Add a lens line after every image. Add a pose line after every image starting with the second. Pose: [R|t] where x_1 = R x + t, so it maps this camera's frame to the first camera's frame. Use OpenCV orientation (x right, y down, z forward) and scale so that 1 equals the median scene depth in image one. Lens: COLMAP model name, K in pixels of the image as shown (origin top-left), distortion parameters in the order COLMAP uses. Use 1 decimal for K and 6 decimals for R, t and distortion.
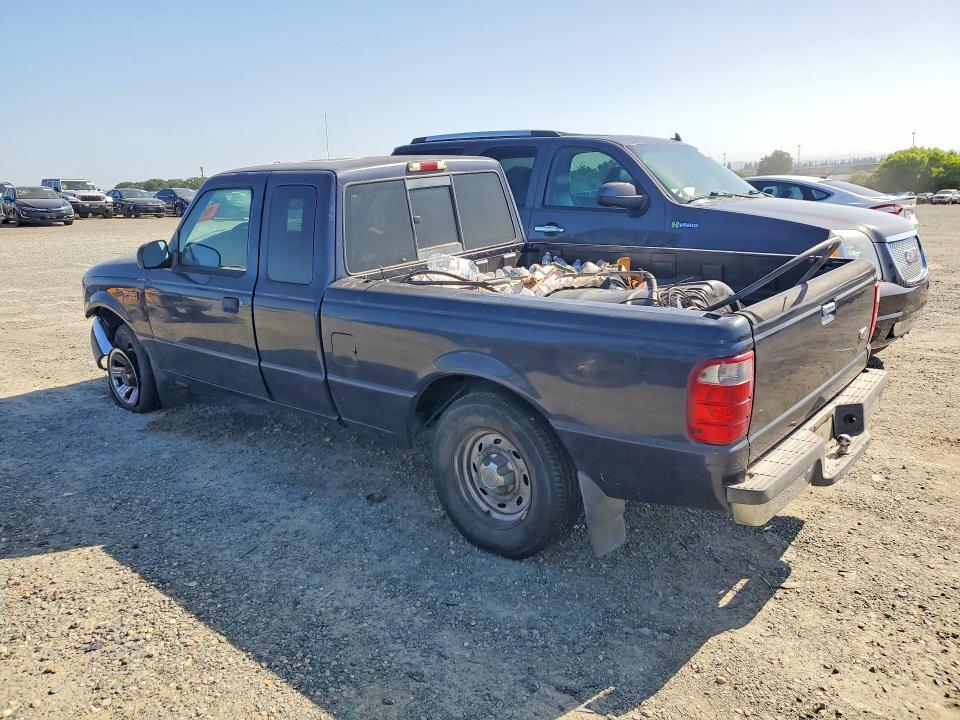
lens RADIAL K [[746.4, 0, 480.8], [0, 746.4, 358.2], [0, 0, 1]] dist [0.013206, 0.000467]
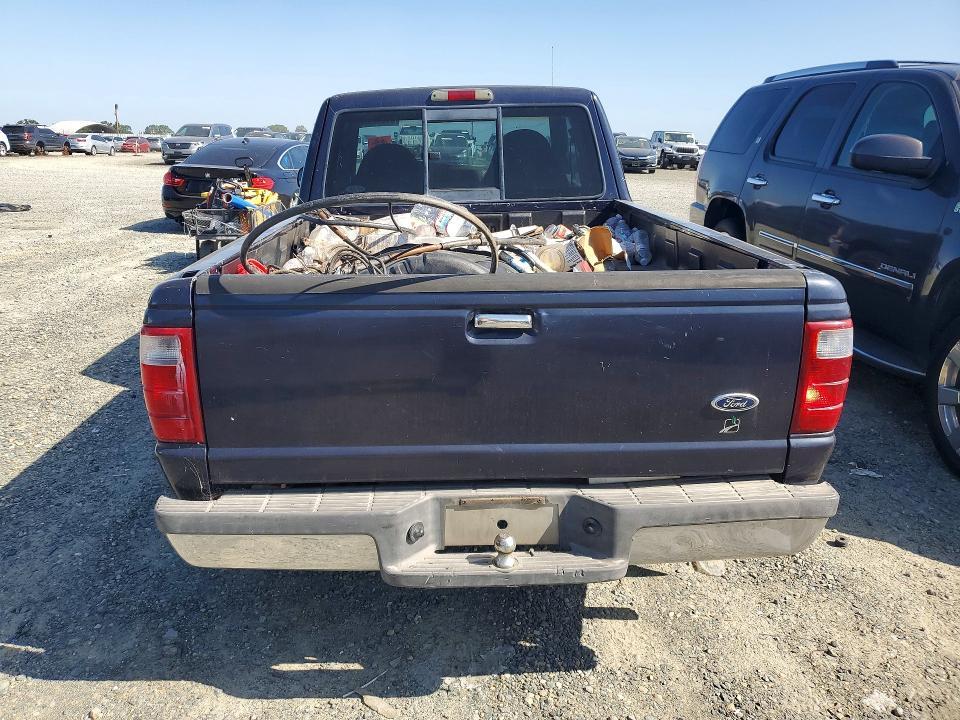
lens RADIAL K [[746.4, 0, 477.0], [0, 746.4, 357.7], [0, 0, 1]] dist [0.013206, 0.000467]
pose [[0.678422, 0.245556, -0.692421, 0.558128], [-0.210806, 0.967921, 0.136713, -0.073718], [0.703779, 0.053217, 0.708423, 0.362571]]
